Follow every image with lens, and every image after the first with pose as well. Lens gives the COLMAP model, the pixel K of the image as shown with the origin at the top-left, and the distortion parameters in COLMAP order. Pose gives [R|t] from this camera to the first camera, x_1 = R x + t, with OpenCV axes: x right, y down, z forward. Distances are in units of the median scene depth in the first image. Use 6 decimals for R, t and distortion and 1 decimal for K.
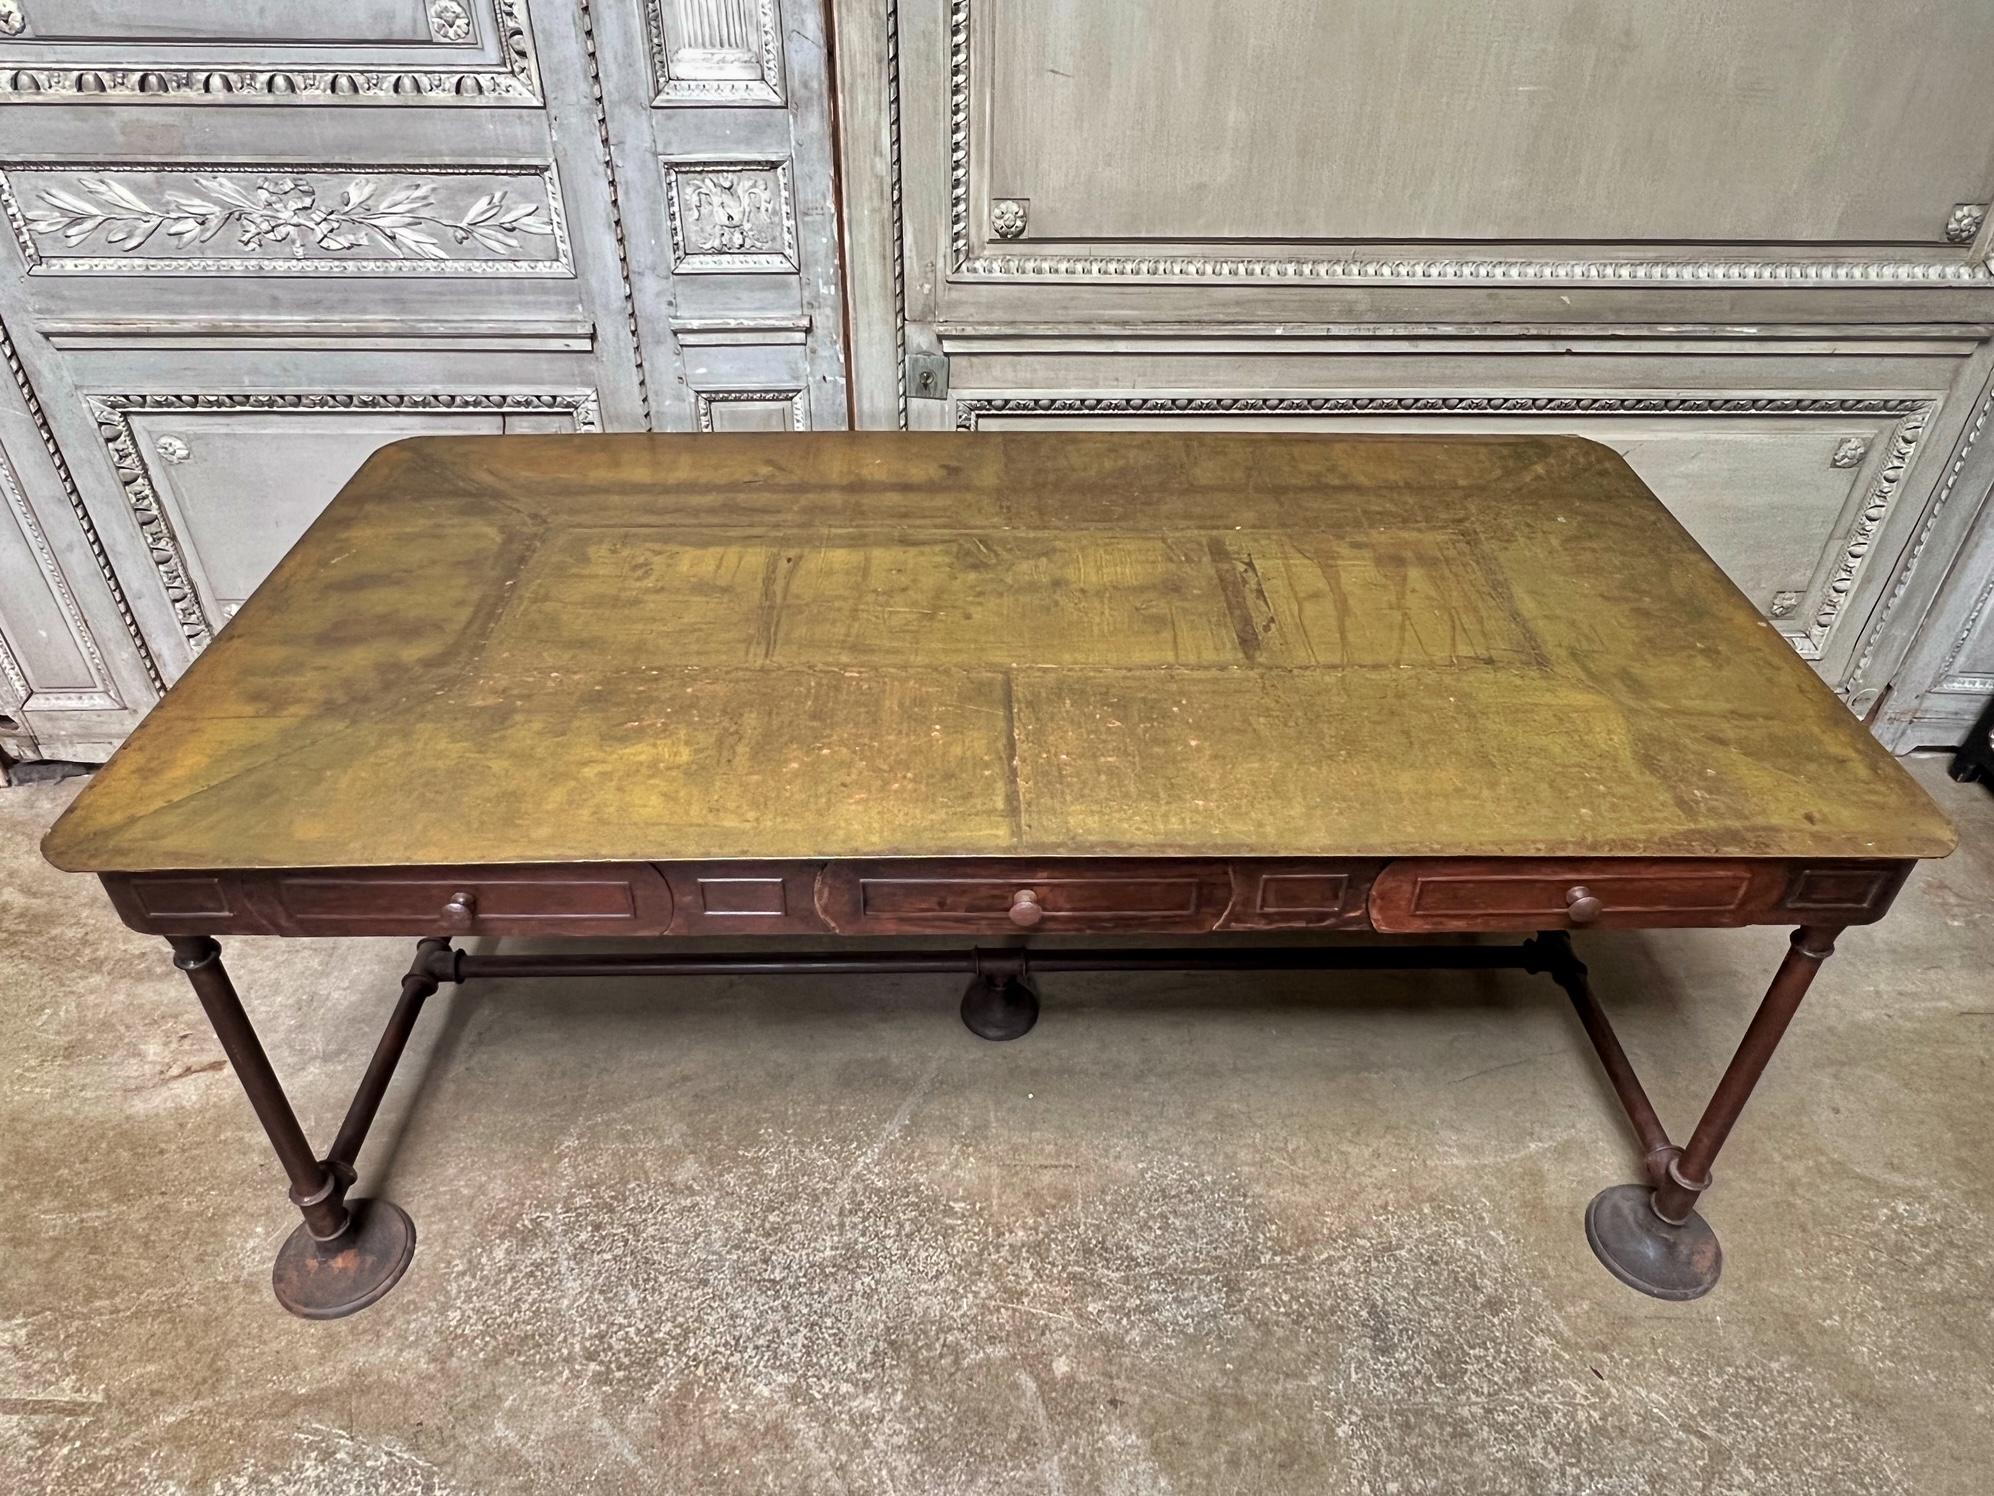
lens RADIAL K [[1335.4, 0, 996.5], [0, 1335.4, 760.4], [0, 0, 1]] dist [-0.000875, -0.001207]
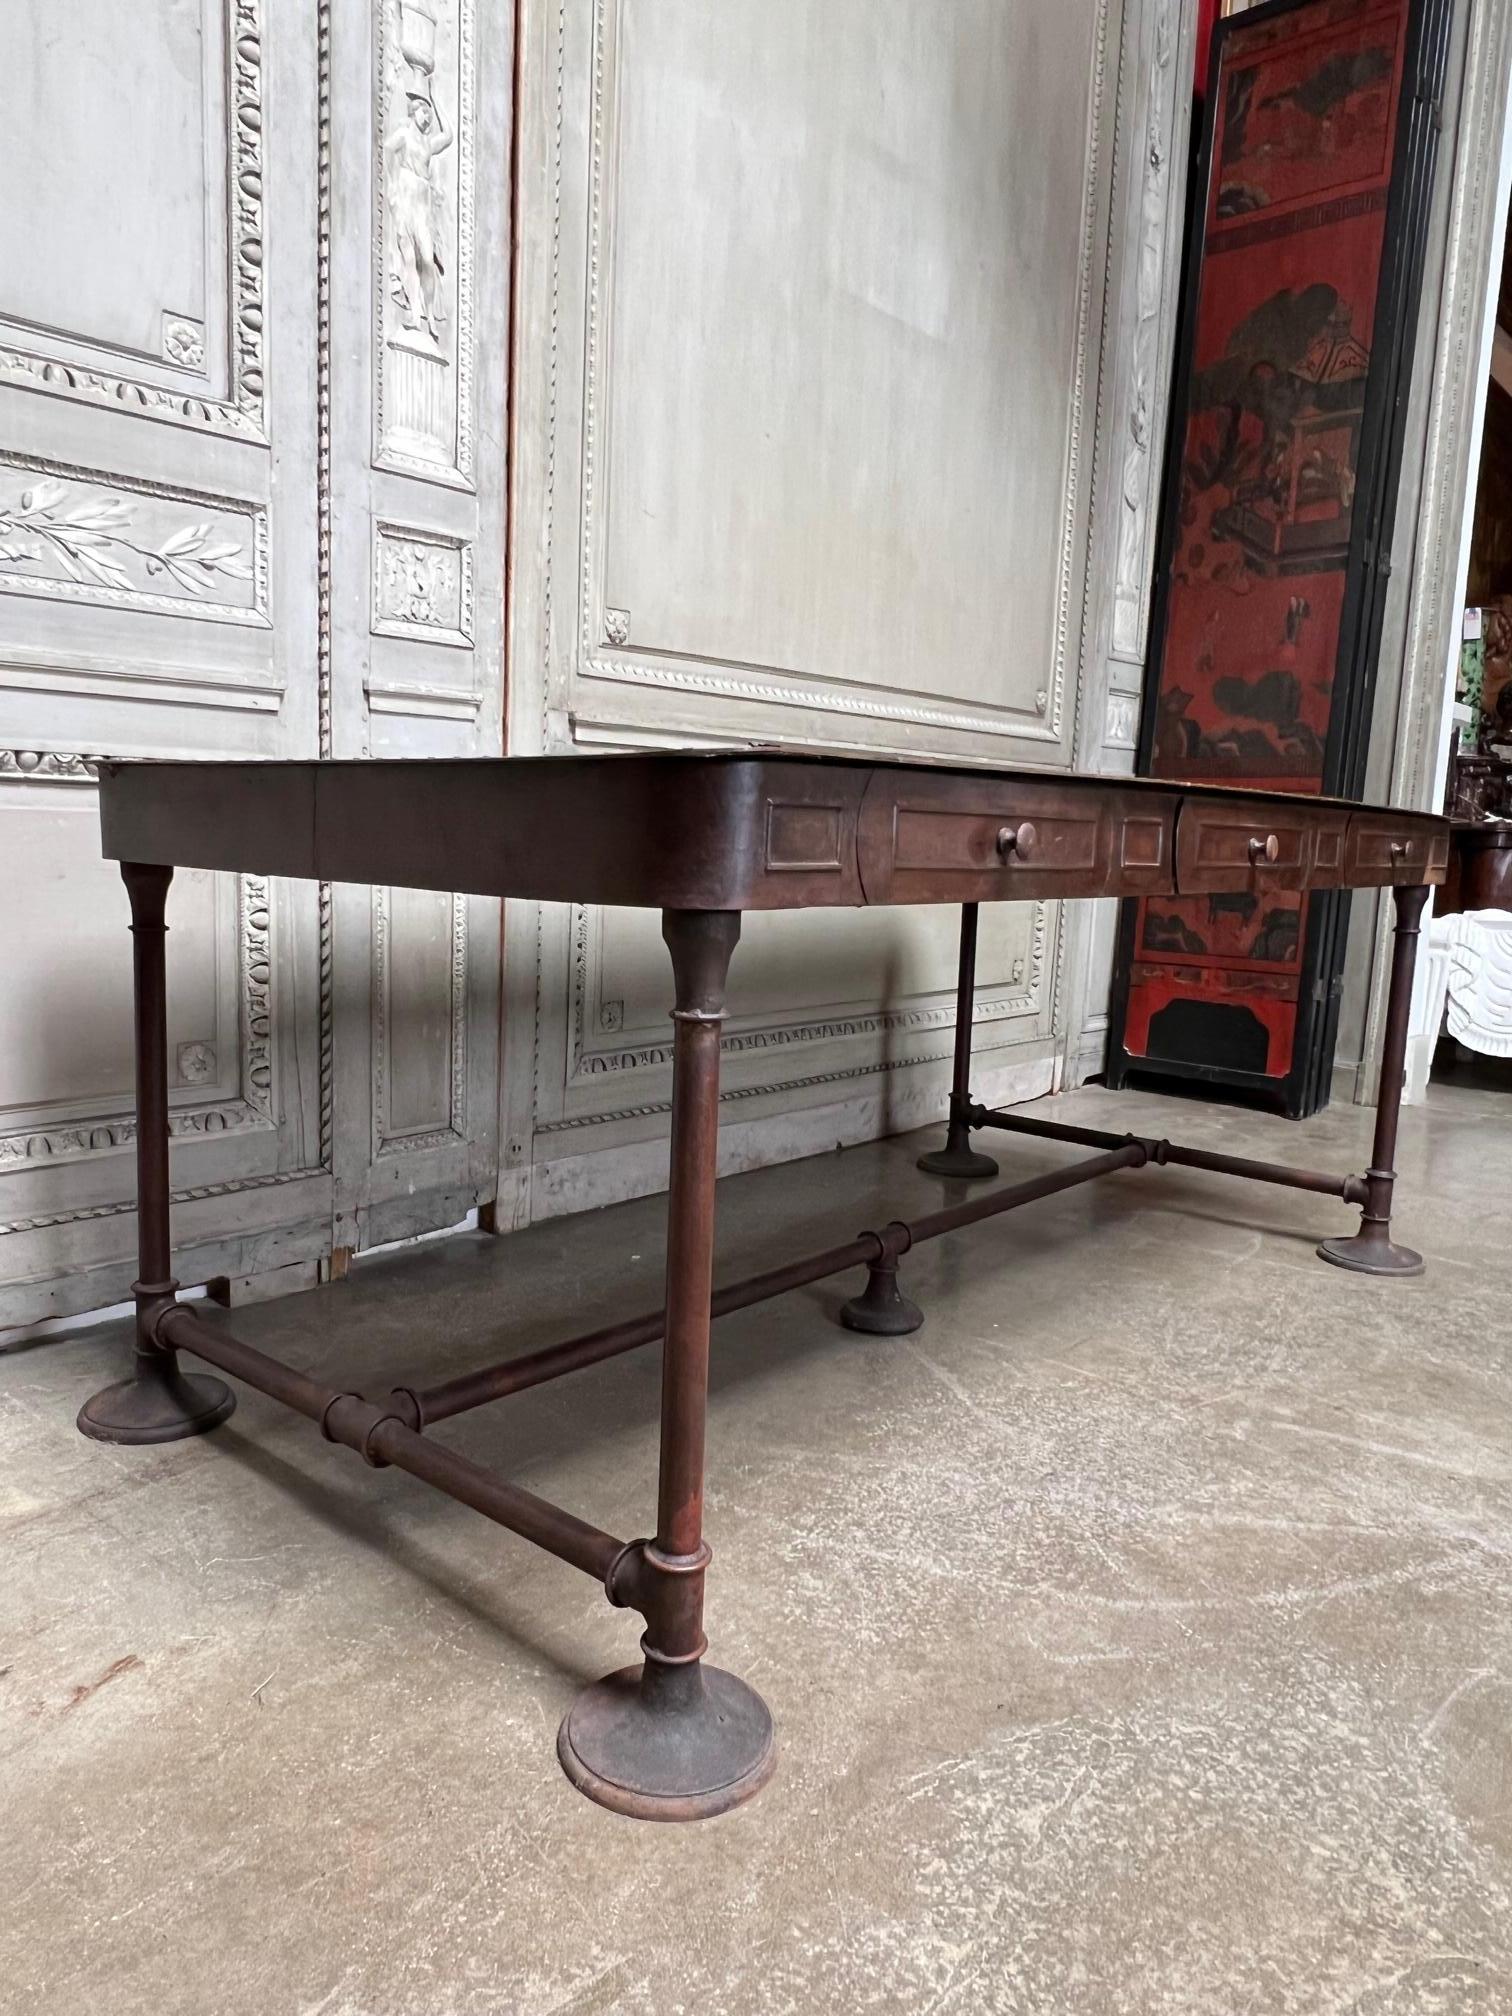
lens RADIAL K [[1381.7, 0, 735.5], [0, 1381.7, 1012.2], [0, 0, 1]] dist [0.001702, -0.003686]
pose [[0.690869, -0.089967, 0.717361, -0.814341], [0.415640, 0.861290, -0.292273, 0.274086], [-0.591561, 0.500086, 0.632432, 0.360544]]
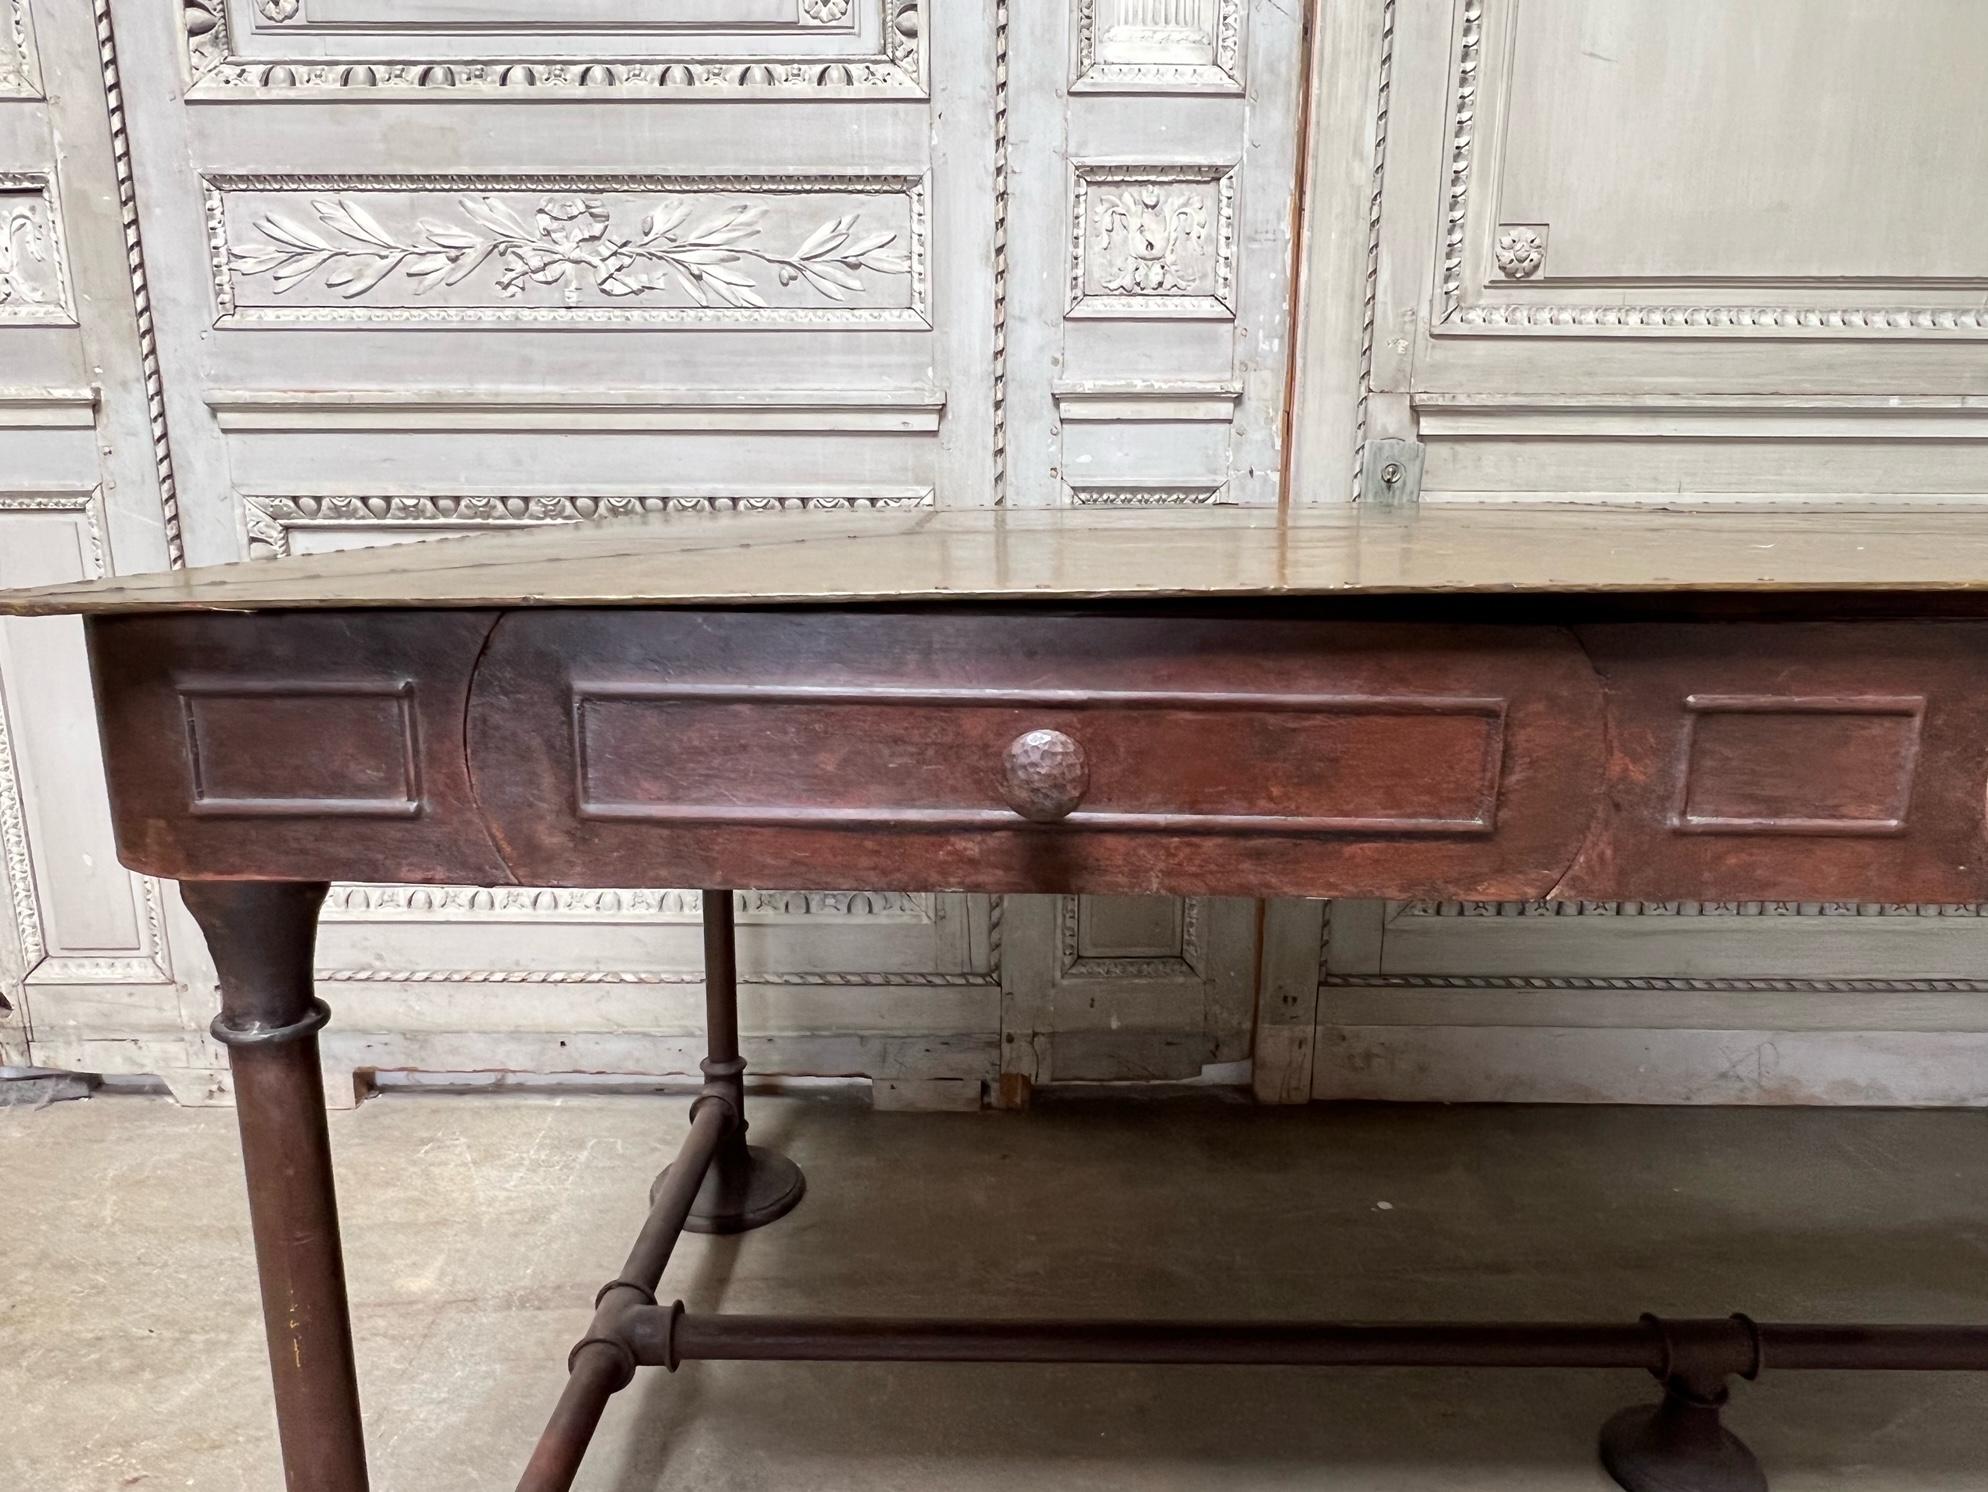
lens RADIAL K [[1331.4, 0, 977.4], [0, 1331.4, 770.8], [0, 0, 1]] dist [-0.000875, -0.001207]
pose [[0.999106, -0.002412, -0.042201, -0.265788], [-0.015254, 0.910524, -0.413176, 0.170903], [0.039421, 0.413450, 0.909673, 0.440886]]
